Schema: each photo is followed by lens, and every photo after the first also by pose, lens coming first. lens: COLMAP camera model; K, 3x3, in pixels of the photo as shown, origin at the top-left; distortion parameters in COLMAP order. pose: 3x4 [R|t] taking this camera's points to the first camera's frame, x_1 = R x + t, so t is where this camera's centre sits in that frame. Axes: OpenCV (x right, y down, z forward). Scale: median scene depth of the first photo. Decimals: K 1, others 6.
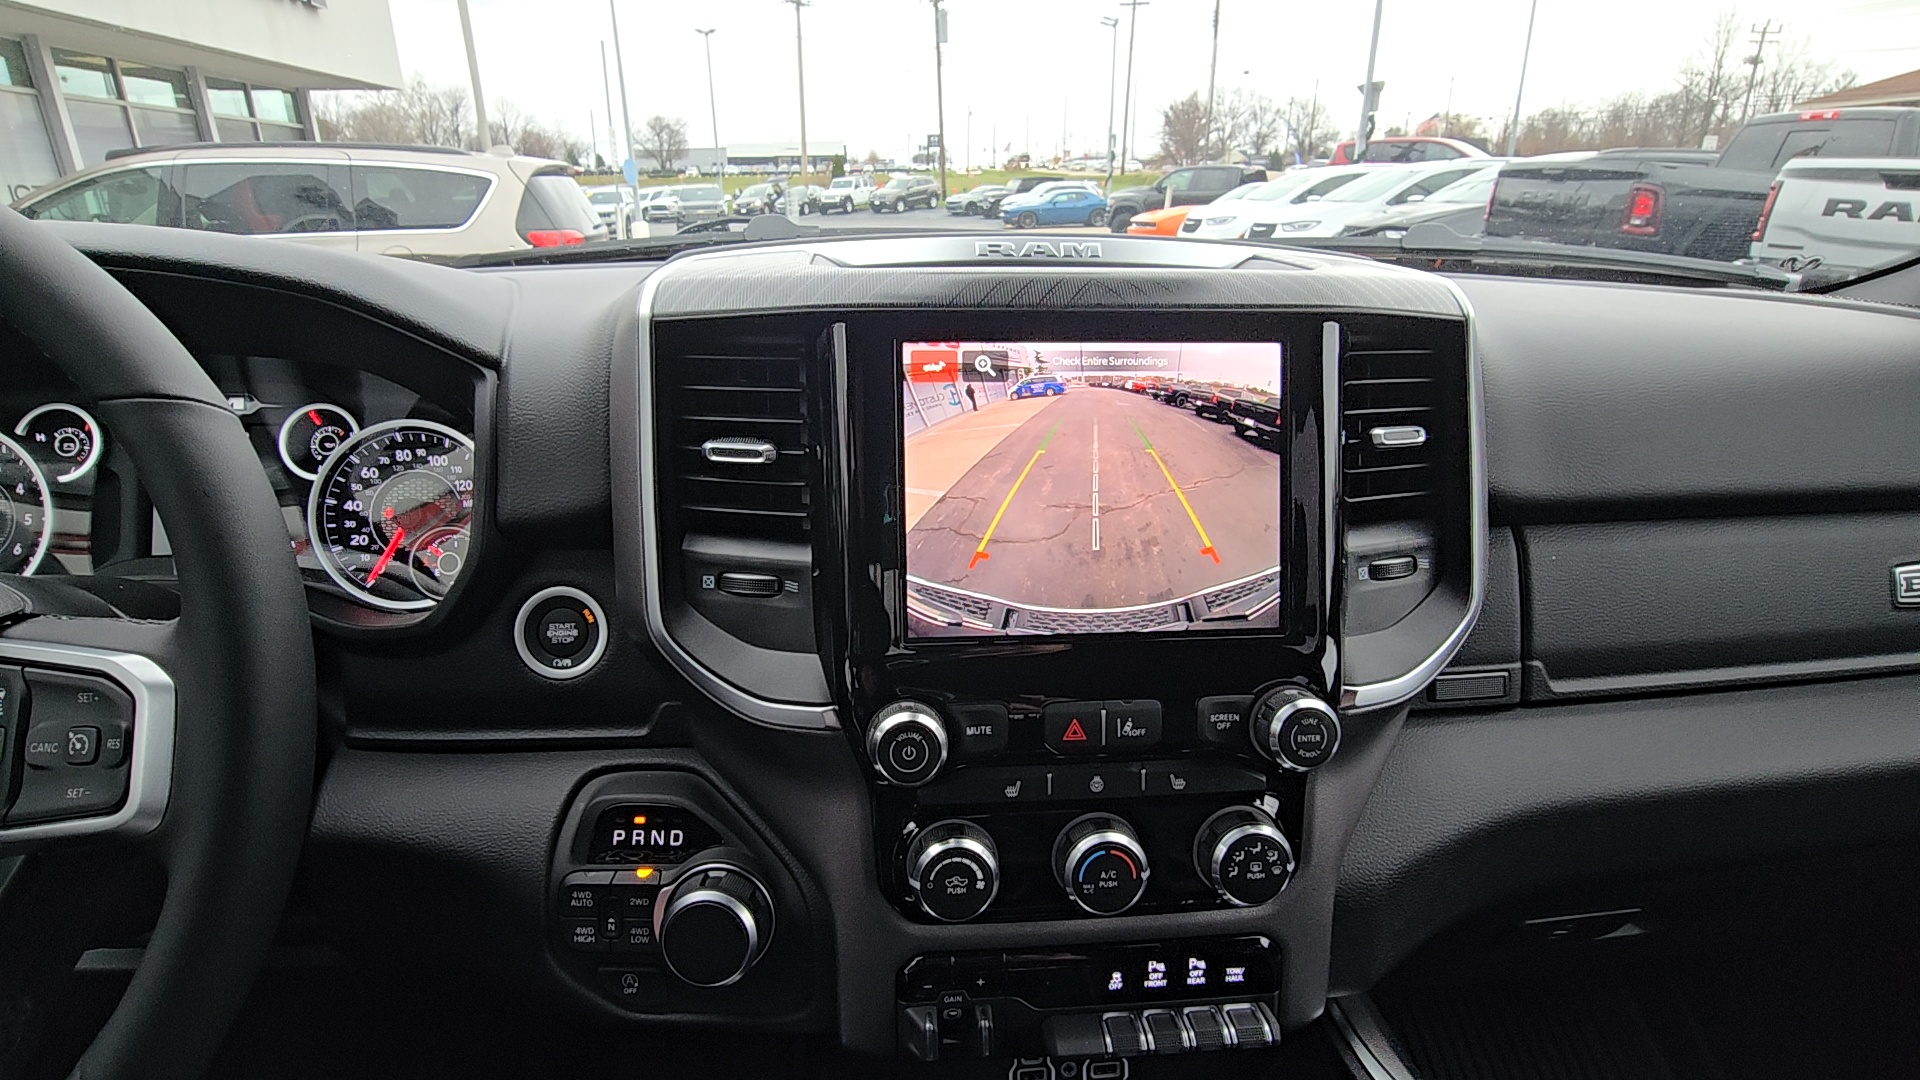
lens RADIAL K [[963.0, 0, 953.5], [0, 963.0, 553.1], [0, 0, 1]] dist [-0.002119, 0.000641]
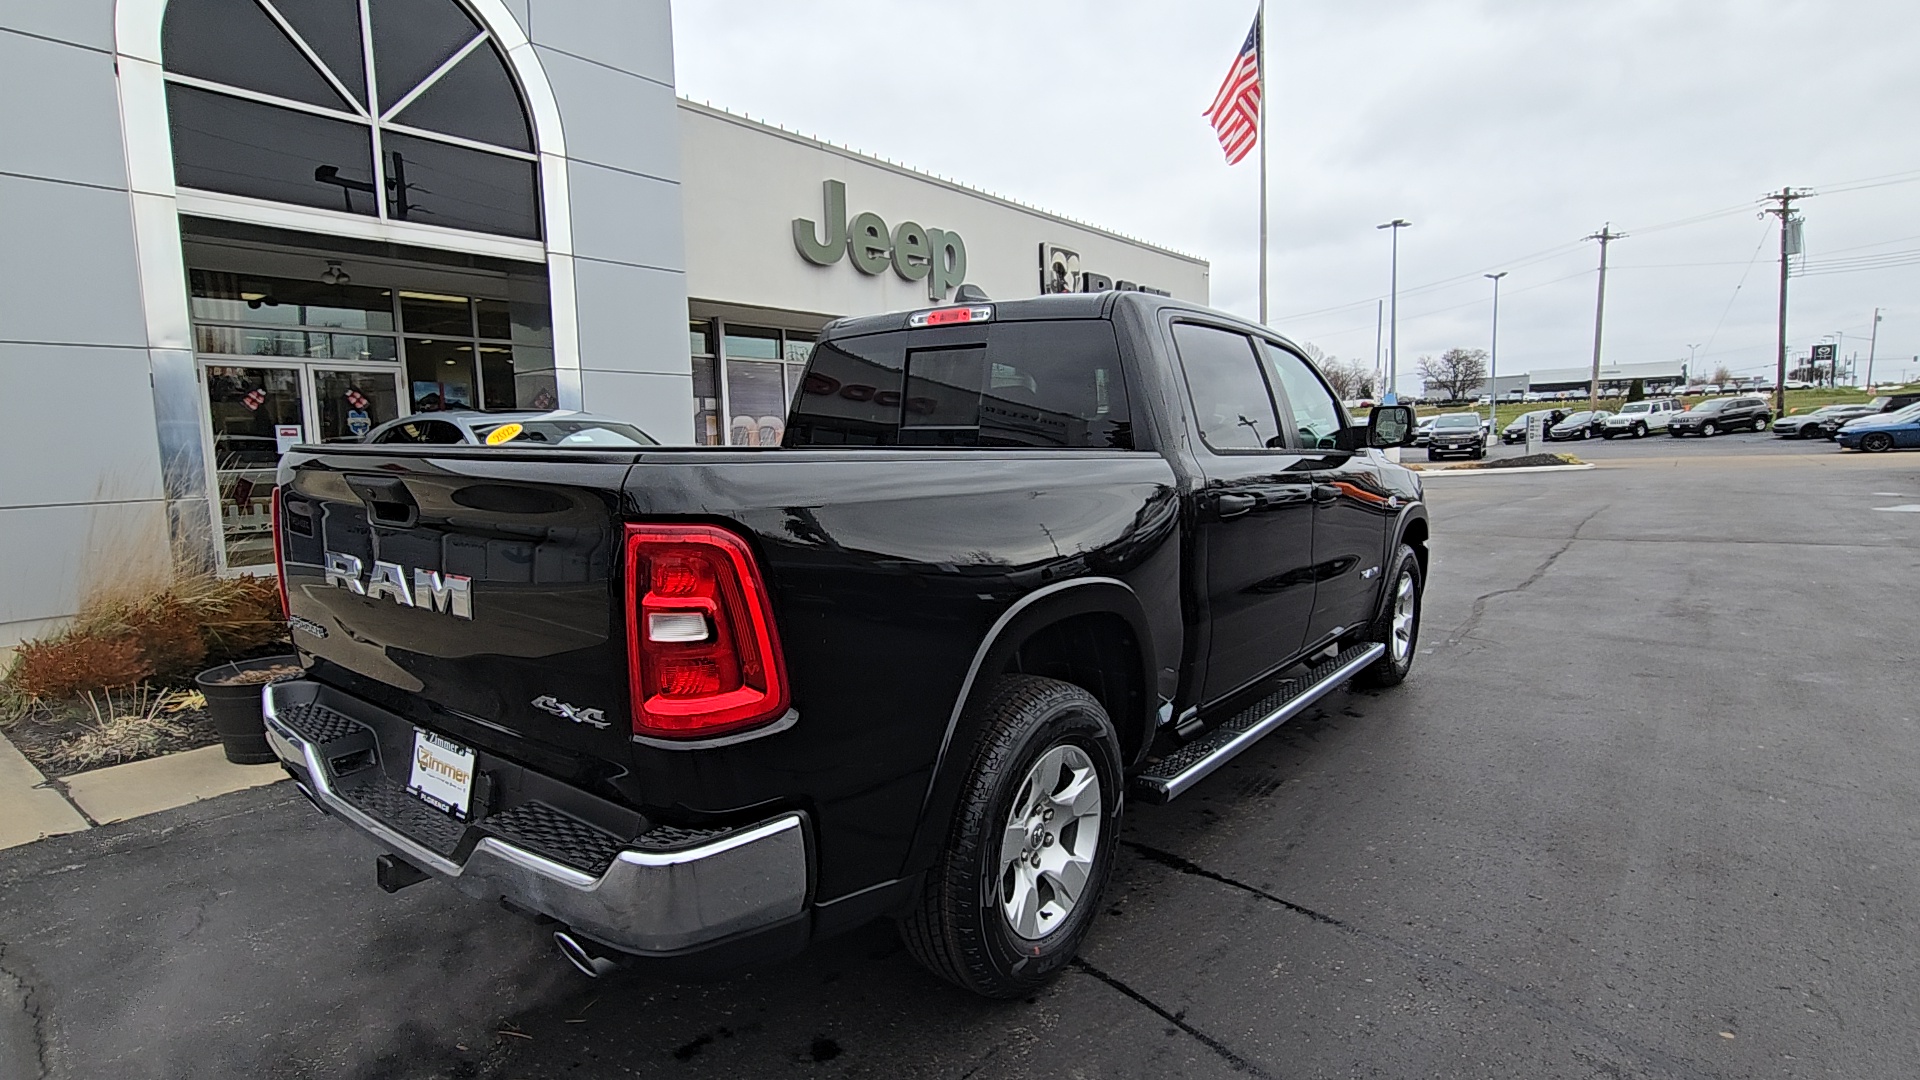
lens RADIAL K [[963.0, 0, 949.8], [0, 963.0, 549.3], [0, 0, 1]] dist [-0.002119, 0.000641]
pose [[0.725302, 0.069276, -0.684937, 0.052378], [-0.222277, 0.965203, -0.137754, 0.027714], [0.651560, 0.252159, 0.715462, -0.072825]]
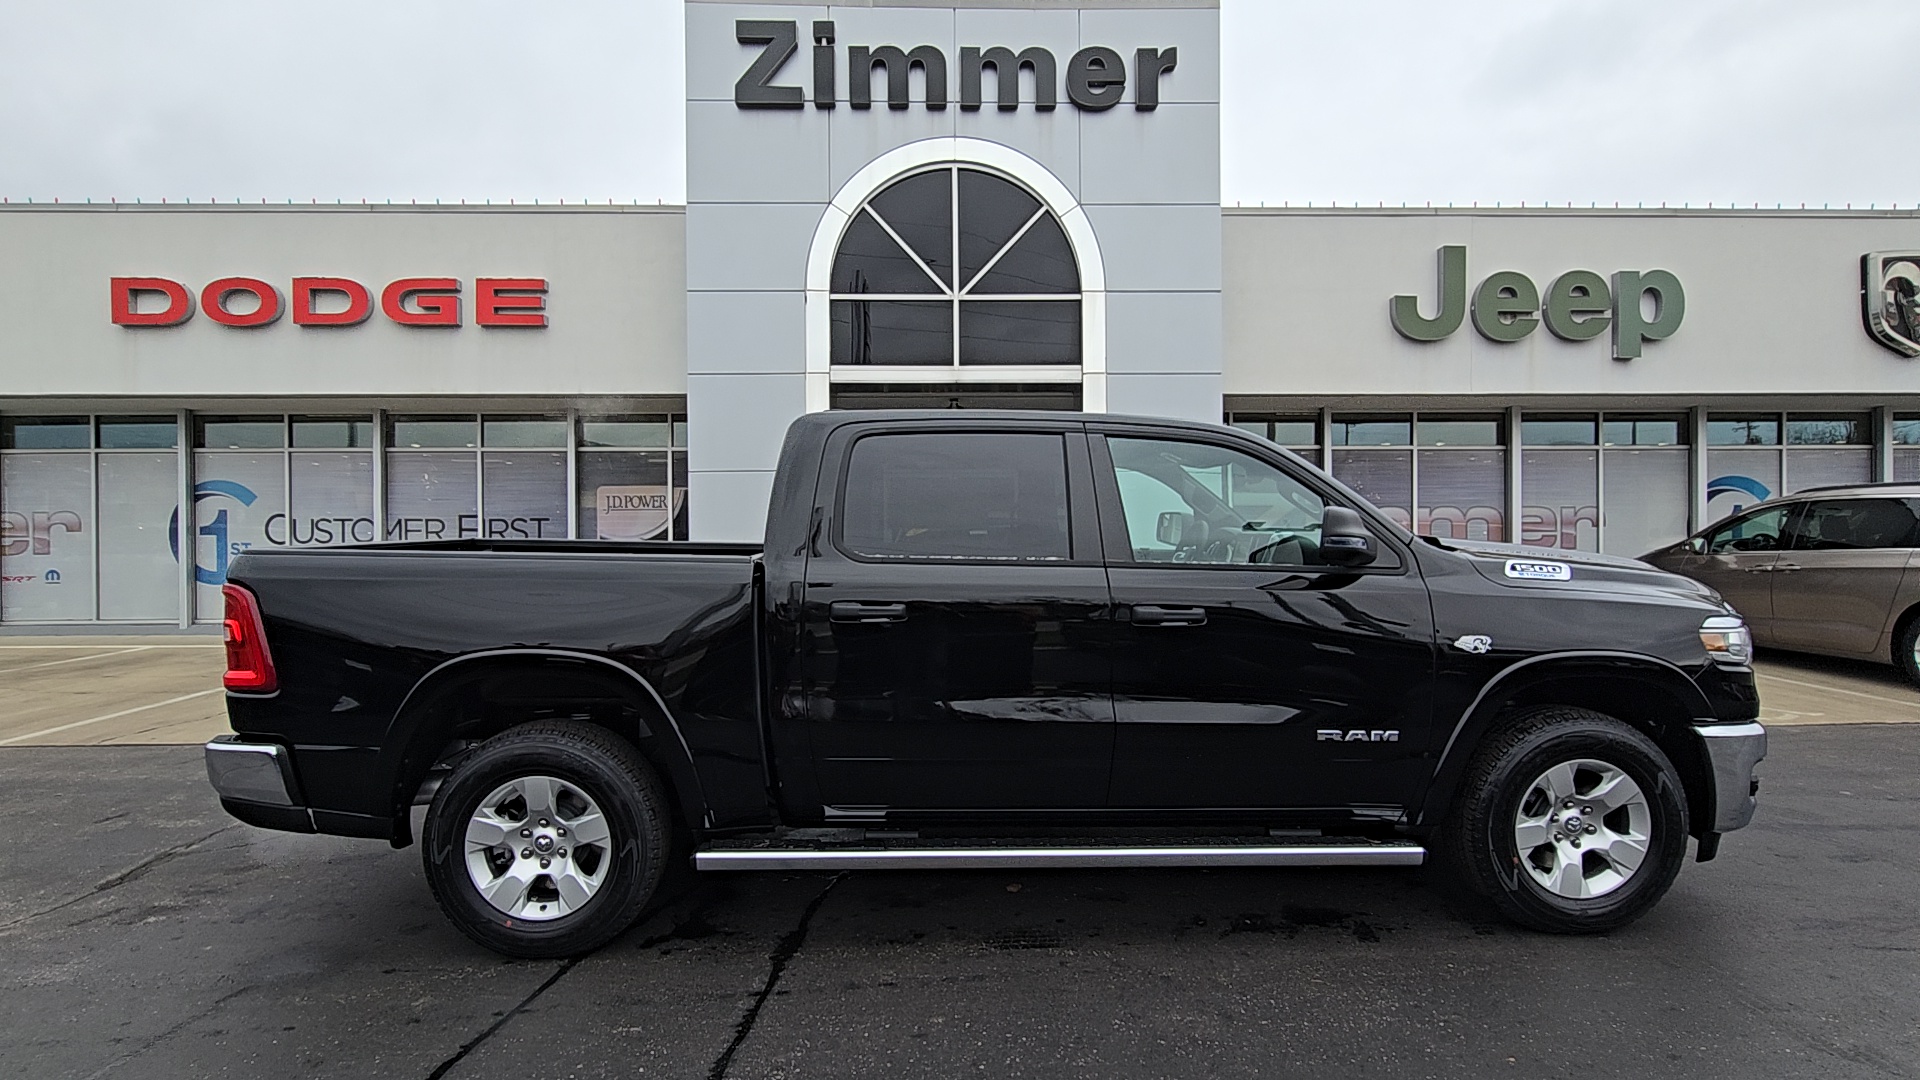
lens RADIAL K [[963.0, 0, 952.6], [0, 963.0, 547.4], [0, 0, 1]] dist [-0.002119, 0.000641]
pose [[-0.063312, 0.016289, -0.997861, 0.084684], [-0.338950, 0.940082, 0.036851, 0.004225], [0.938671, 0.340559, -0.053998, -0.010001]]
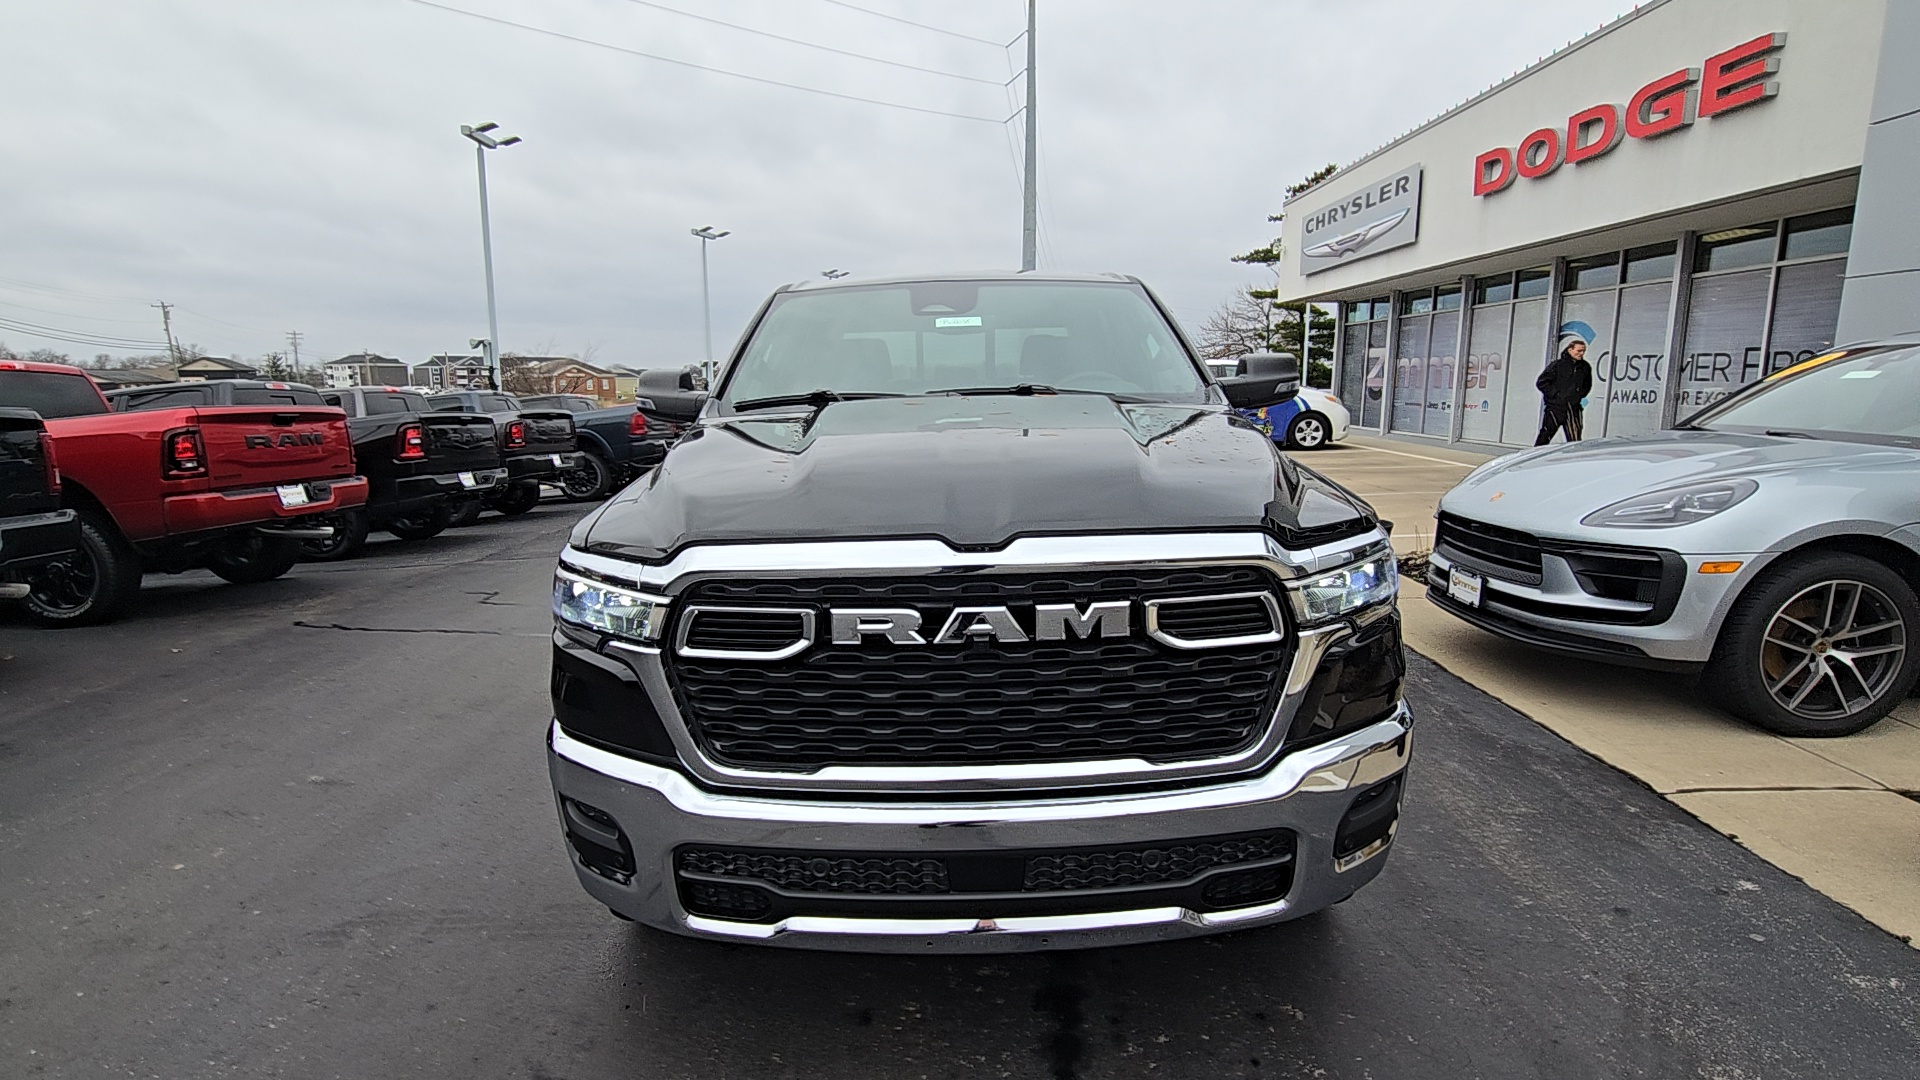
lens RADIAL K [[963.0, 0, 951.1], [0, 963.0, 549.5], [0, 0, 1]] dist [-0.002119, 0.000641]
pose [[-0.995318, -0.004137, 0.096564, -0.003769], [0.045026, 0.864205, 0.501122, -0.026057], [-0.085524, 0.503123, -0.859972, 0.071146]]
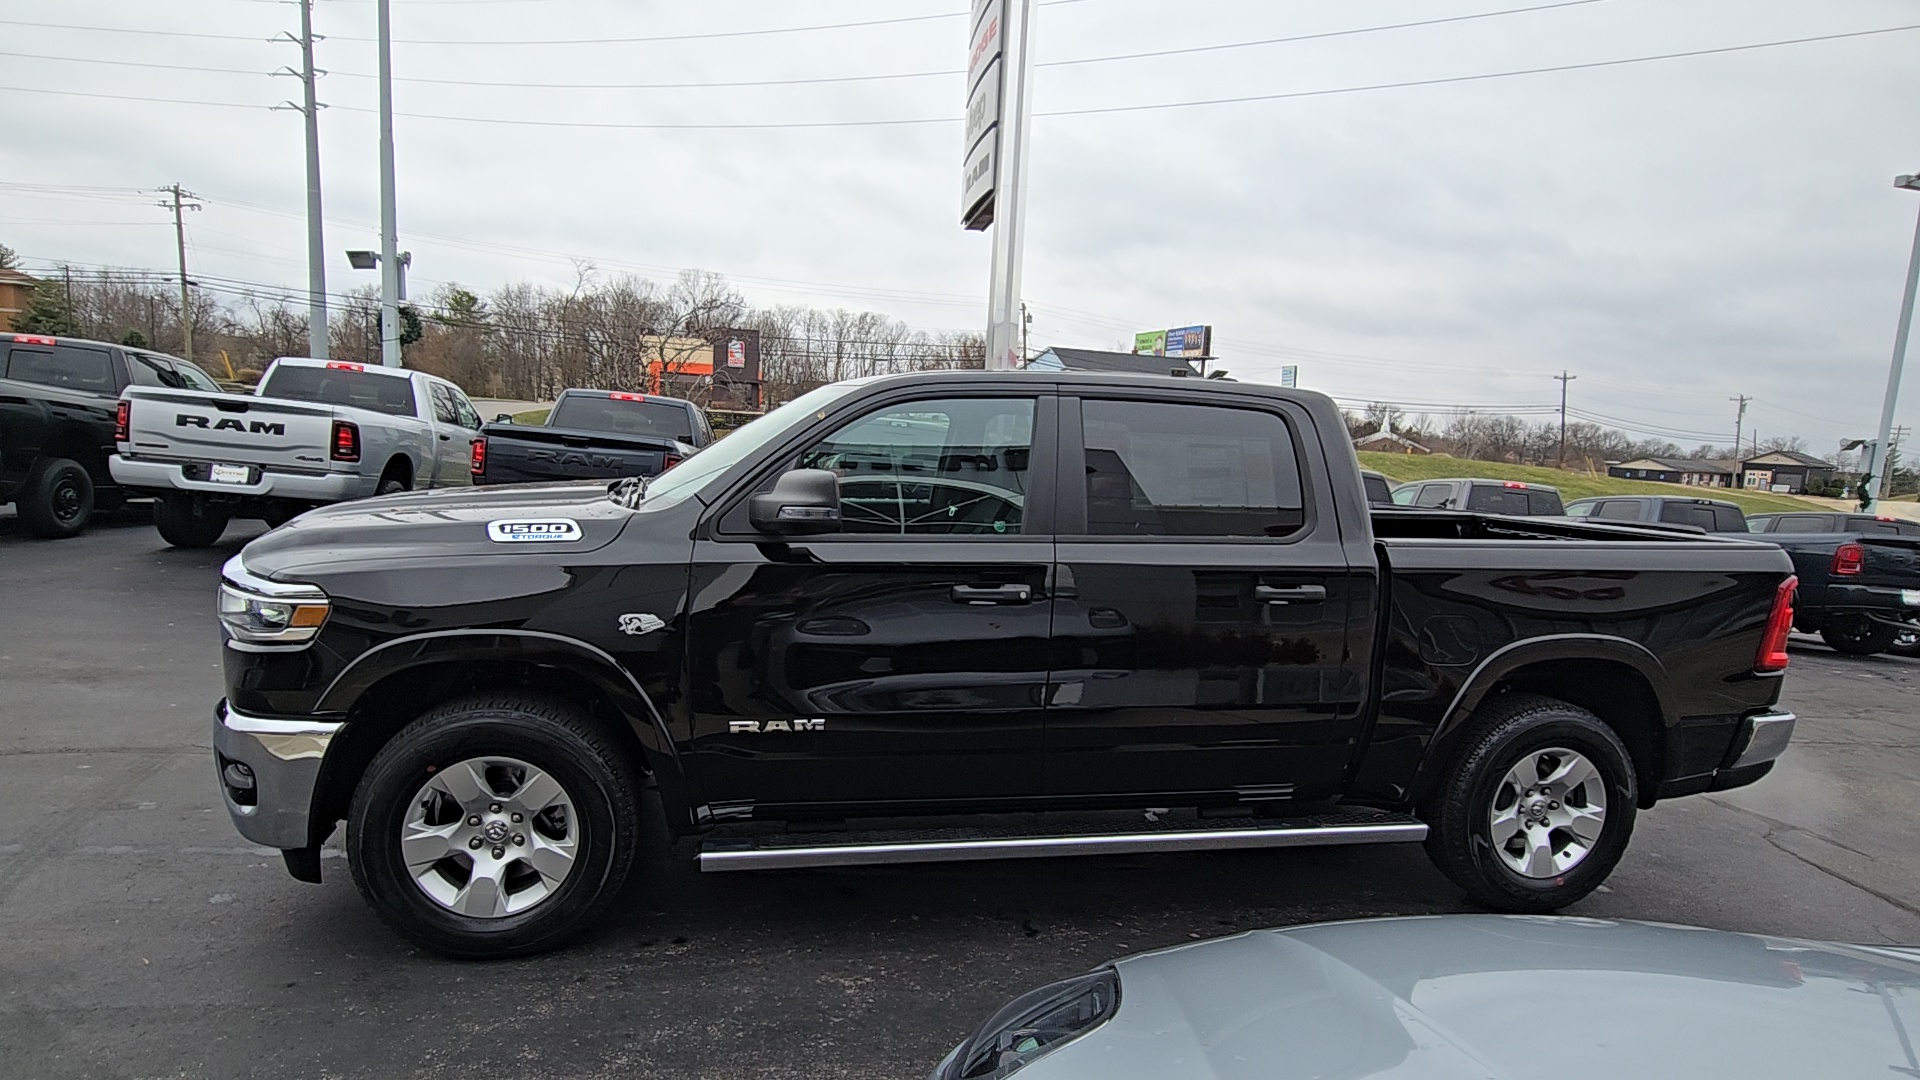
lens RADIAL K [[963.0, 0, 955.2], [0, 963.0, 551.5], [0, 0, 1]] dist [-0.002119, 0.000641]
pose [[-0.092477, -0.123870, 0.987980, -0.072447], [0.290439, 0.945727, 0.145758, -0.004302], [-0.952414, 0.300427, -0.051481, 0.000880]]
